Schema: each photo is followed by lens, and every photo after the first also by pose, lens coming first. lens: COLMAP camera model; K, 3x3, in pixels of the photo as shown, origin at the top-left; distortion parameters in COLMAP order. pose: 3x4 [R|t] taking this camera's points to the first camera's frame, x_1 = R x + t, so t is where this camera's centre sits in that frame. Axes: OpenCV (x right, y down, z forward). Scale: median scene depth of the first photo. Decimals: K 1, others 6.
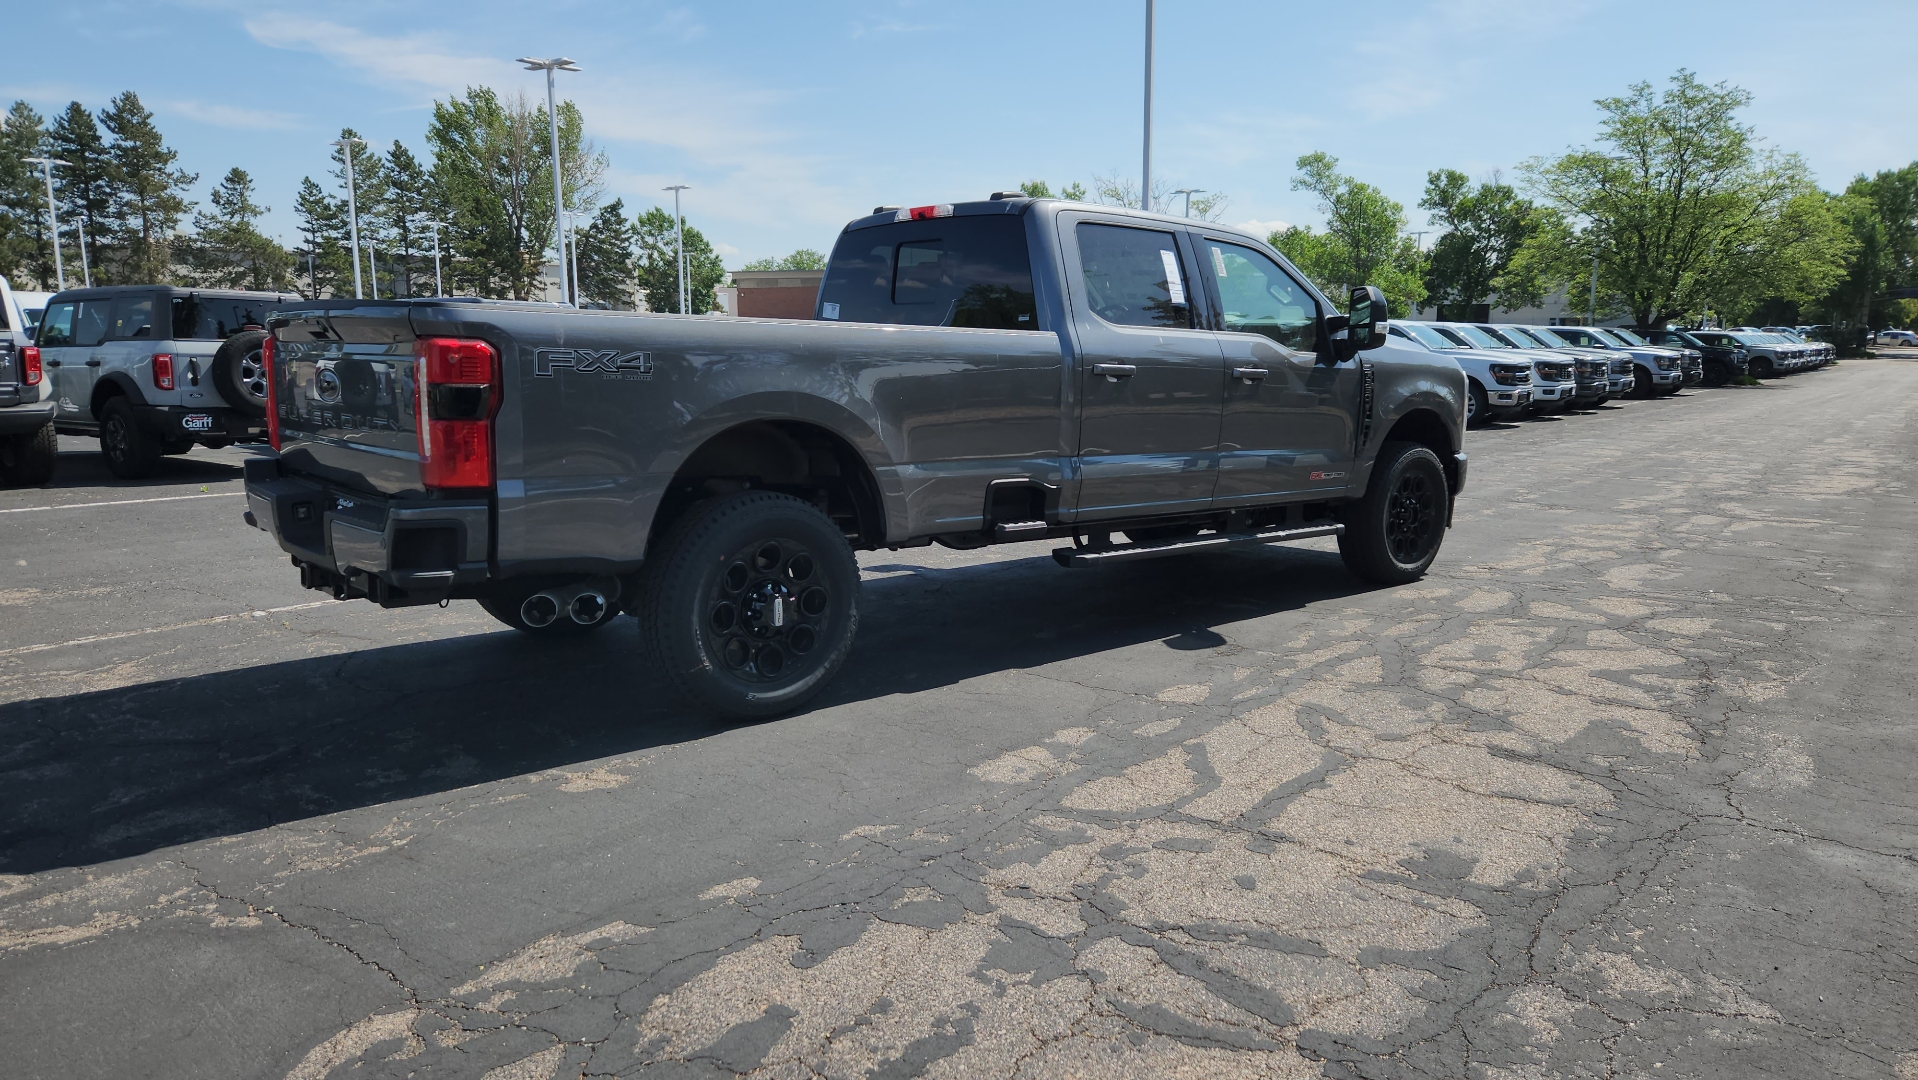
lens RADIAL K [[1280.8, 0, 942.4], [0, 1280.8, 536.2], [0, 0, 1]] dist [0.070760, -0.055699]
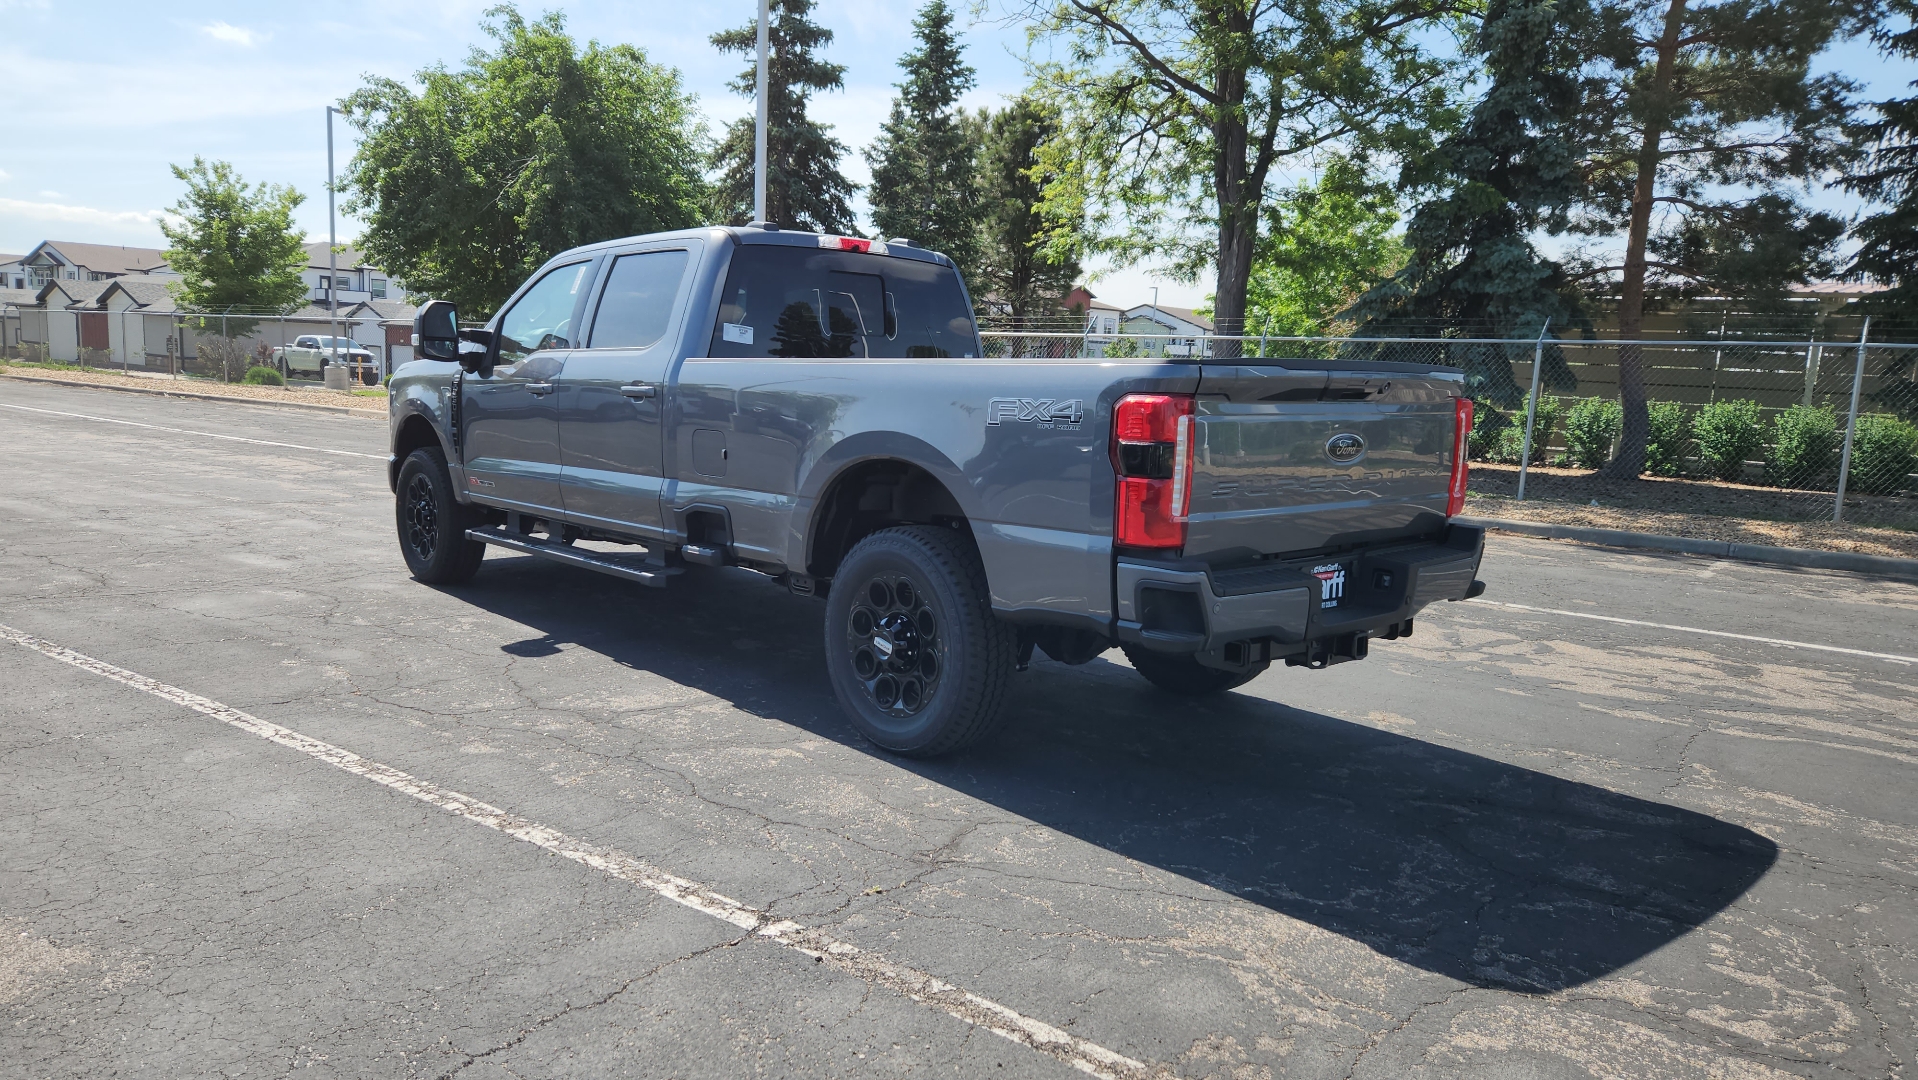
lens RADIAL K [[1280.8, 0, 942.4], [0, 1280.8, 536.2], [0, 0, 1]] dist [0.070760, -0.055699]
pose [[-0.021113, -0.140845, 0.989807, -0.099598], [0.112922, 0.983356, 0.142336, -0.015466], [-0.993380, 0.114776, -0.004857, 0.091477]]
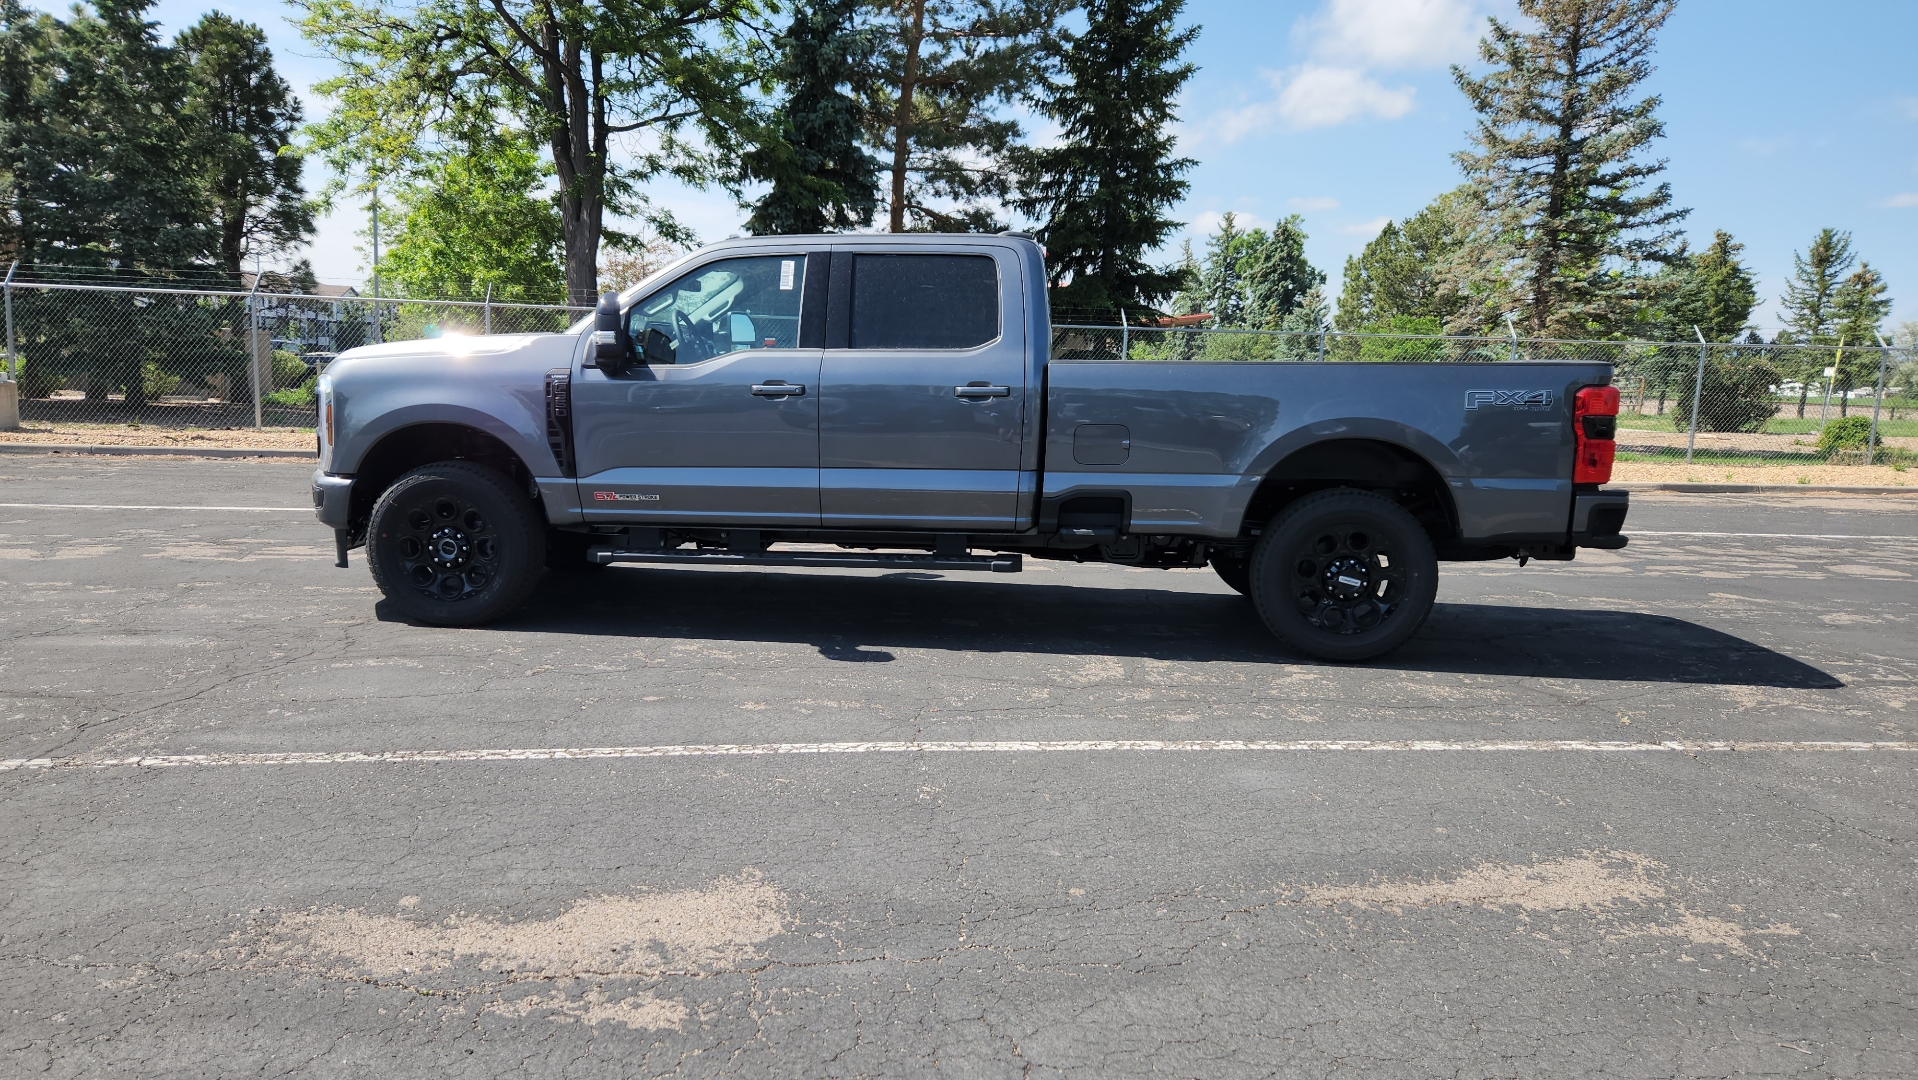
lens RADIAL K [[1276.5, 0, 927.7], [0, 1276.5, 541.5], [0, 0, 1]] dist [0.073999, -0.063239]
pose [[-0.702891, -0.130742, 0.699179, -0.073383], [0.069236, 0.965719, 0.250187, -0.028289], [-0.707920, 0.224263, -0.669743, 0.179832]]
